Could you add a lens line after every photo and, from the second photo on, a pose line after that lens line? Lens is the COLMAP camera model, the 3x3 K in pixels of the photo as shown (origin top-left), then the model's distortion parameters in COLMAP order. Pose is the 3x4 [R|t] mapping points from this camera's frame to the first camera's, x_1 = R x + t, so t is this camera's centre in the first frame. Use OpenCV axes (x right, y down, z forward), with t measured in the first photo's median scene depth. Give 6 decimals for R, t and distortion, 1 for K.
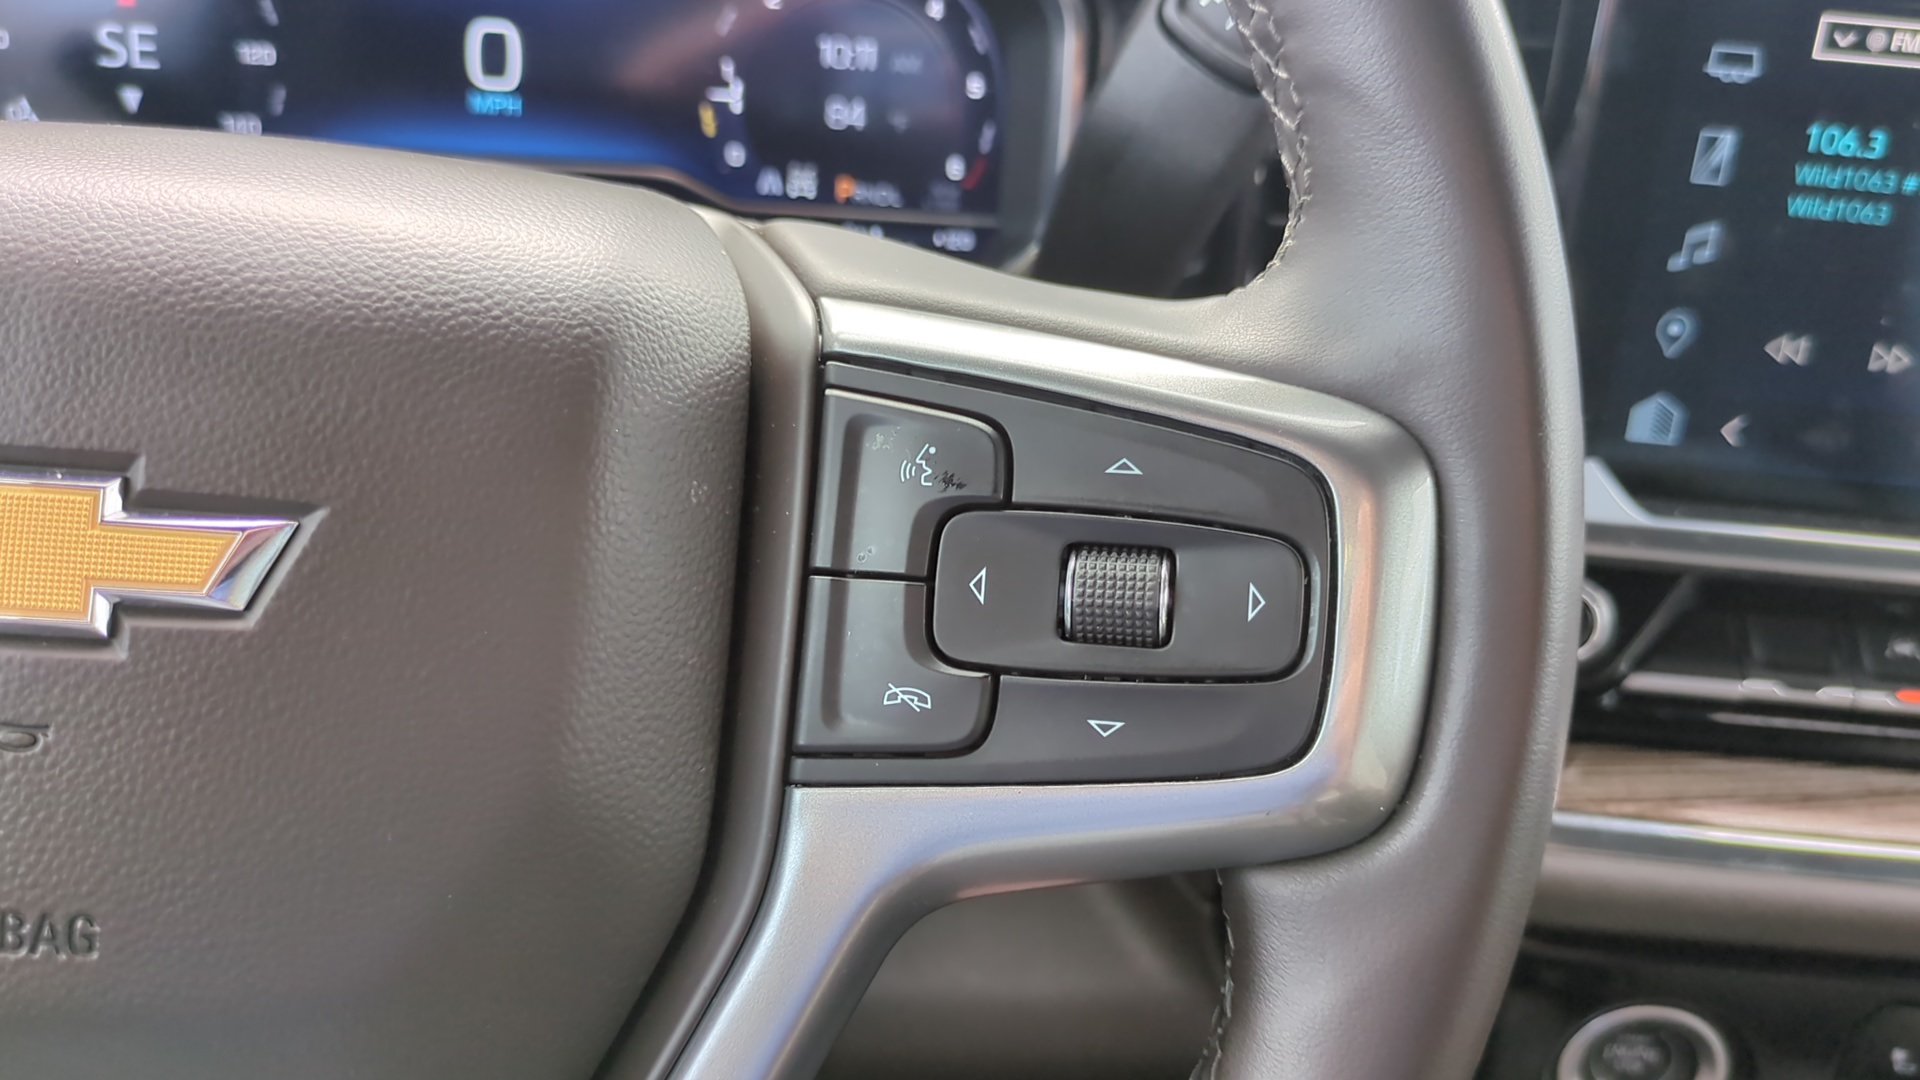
lens RADIAL K [[1675.0, 0, 966.5], [0, 1675.0, 506.6], [0, 0, 1]] dist [0.059659, -0.101705]
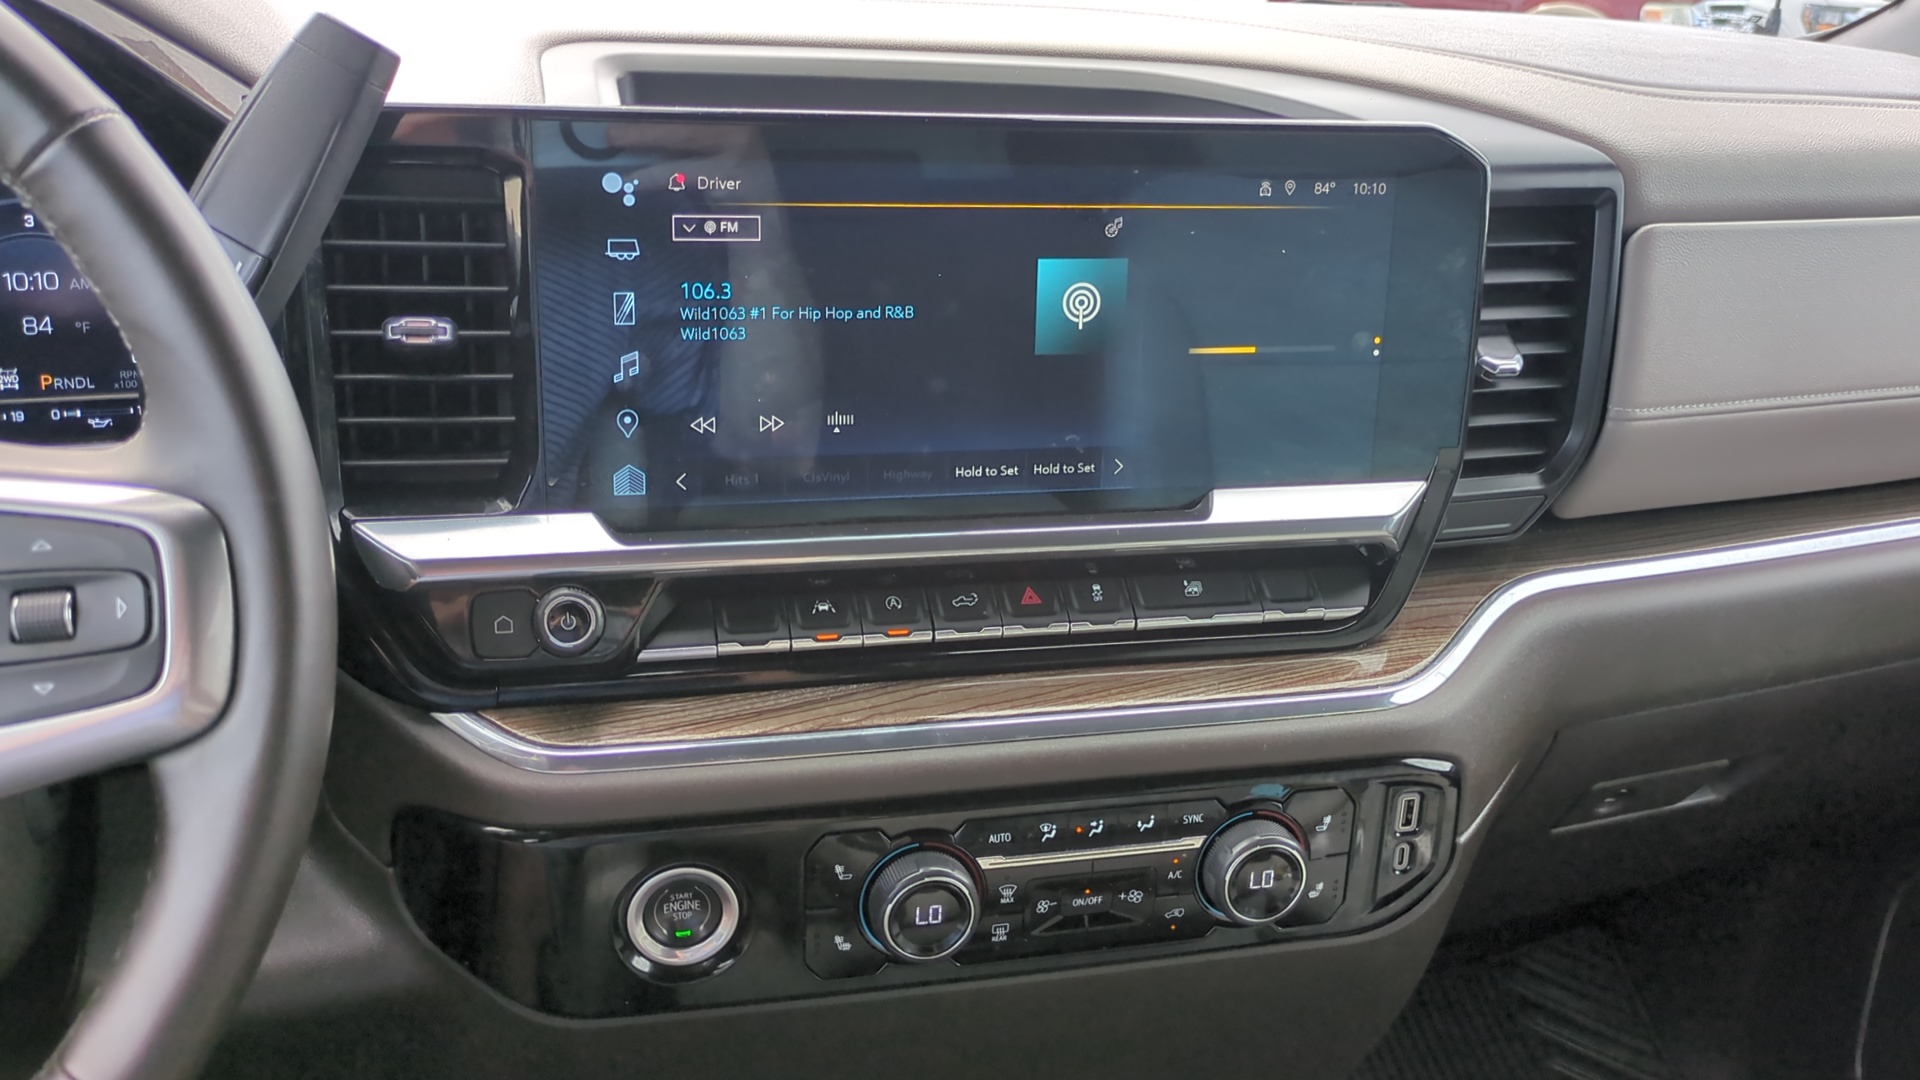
lens RADIAL K [[1675.0, 0, 961.6], [0, 1675.0, 525.8], [0, 0, 1]] dist [0.059659, -0.101705]
pose [[0.955499, -0.130406, 0.264604, 0.309176], [0.144617, 0.988873, -0.034870, 0.089396], [-0.257112, 0.071584, 0.963727, -0.555522]]
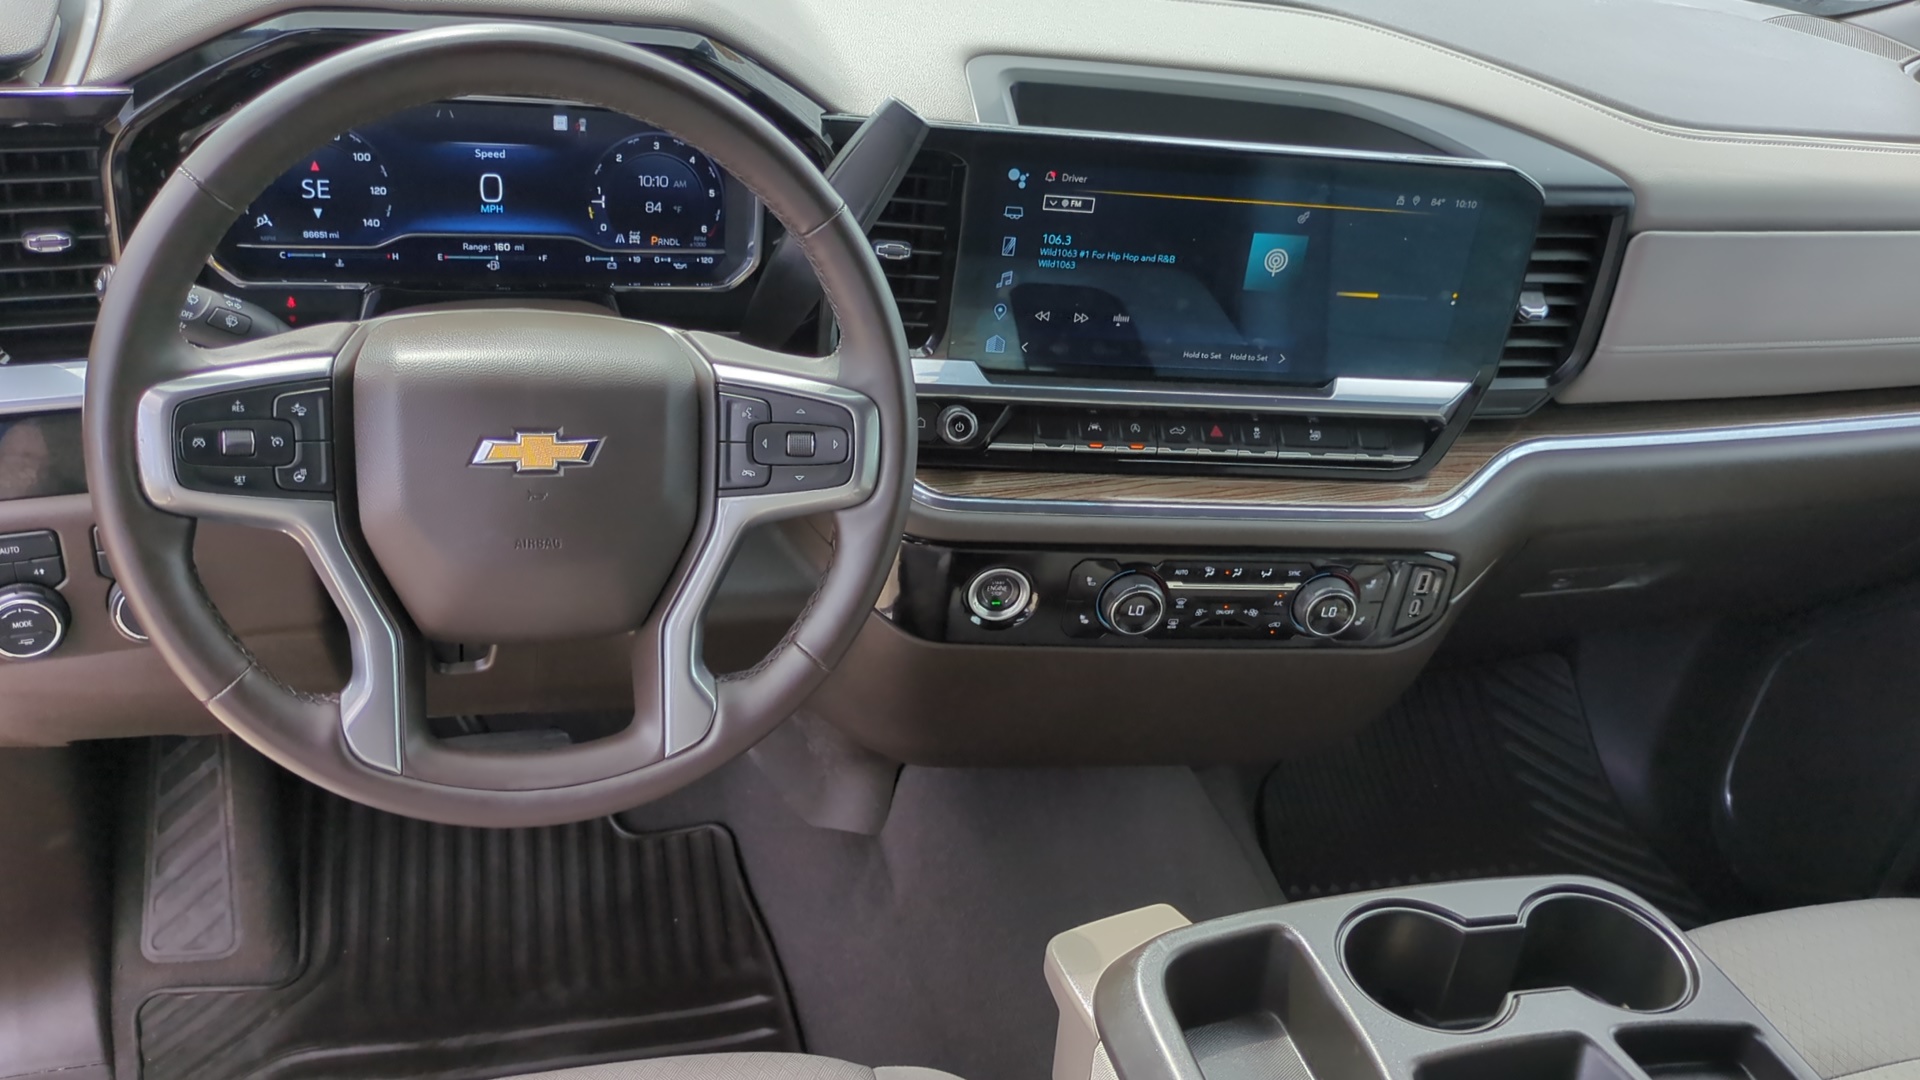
lens RADIAL K [[1675.0, 0, 959.5], [0, 1675.0, 542.1], [0, 0, 1]] dist [0.059659, -0.101705]
pose [[0.976247, -0.068754, 0.205463, -0.203237], [0.031822, 0.983530, 0.177919, -0.224936], [-0.214312, -0.167155, 0.962356, -1.592877]]
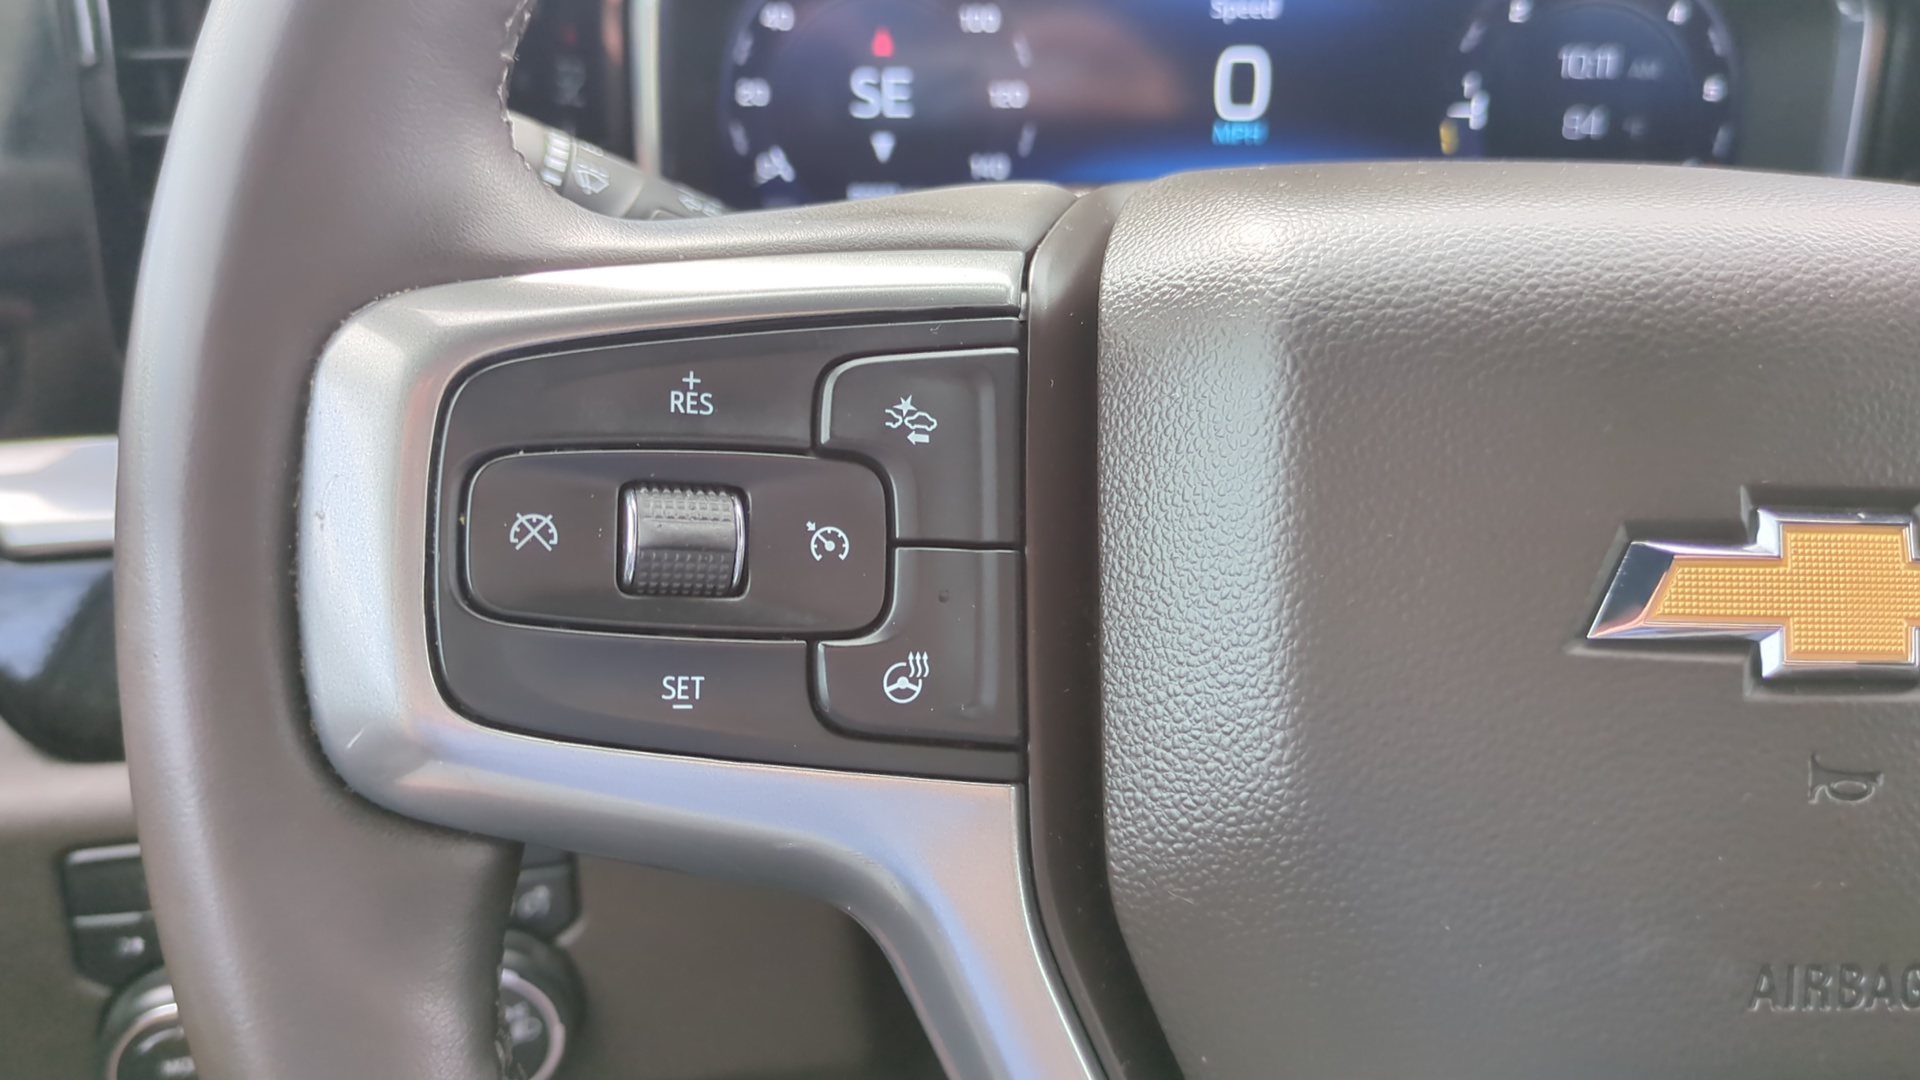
lens RADIAL K [[1675.0, 0, 989.6], [0, 1675.0, 485.7], [0, 0, 1]] dist [0.059659, -0.101705]
pose [[0.998824, -0.045300, -0.017306, -0.512736], [0.044914, 0.998746, -0.022115, -0.017933], [0.018286, 0.021311, 0.999606, 0.006497]]
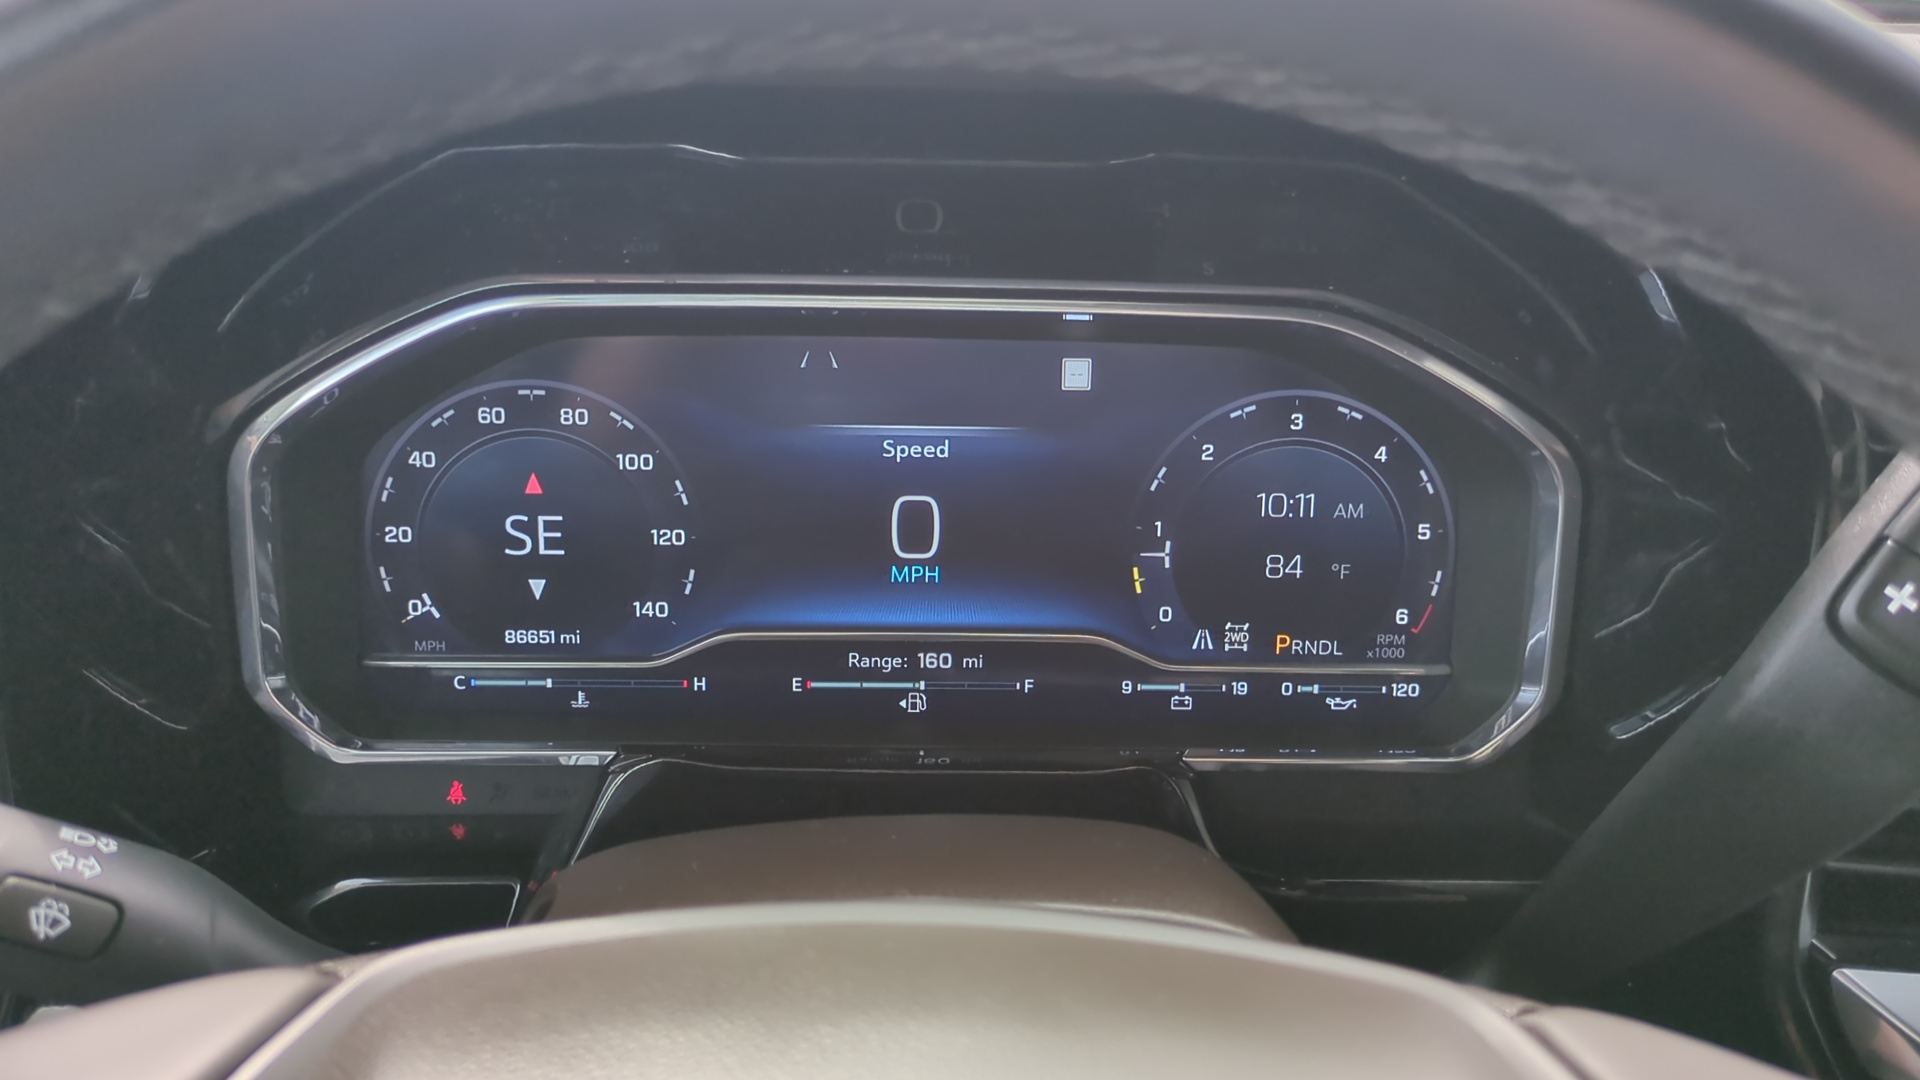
lens RADIAL K [[1675.0, 0, 993.7], [0, 1675.0, 501.9], [0, 0, 1]] dist [0.059659, -0.101705]
pose [[0.998003, -0.039054, -0.049644, -0.229226], [0.035015, 0.996197, -0.079781, -0.249237], [0.052571, 0.077883, 0.995575, 0.082296]]
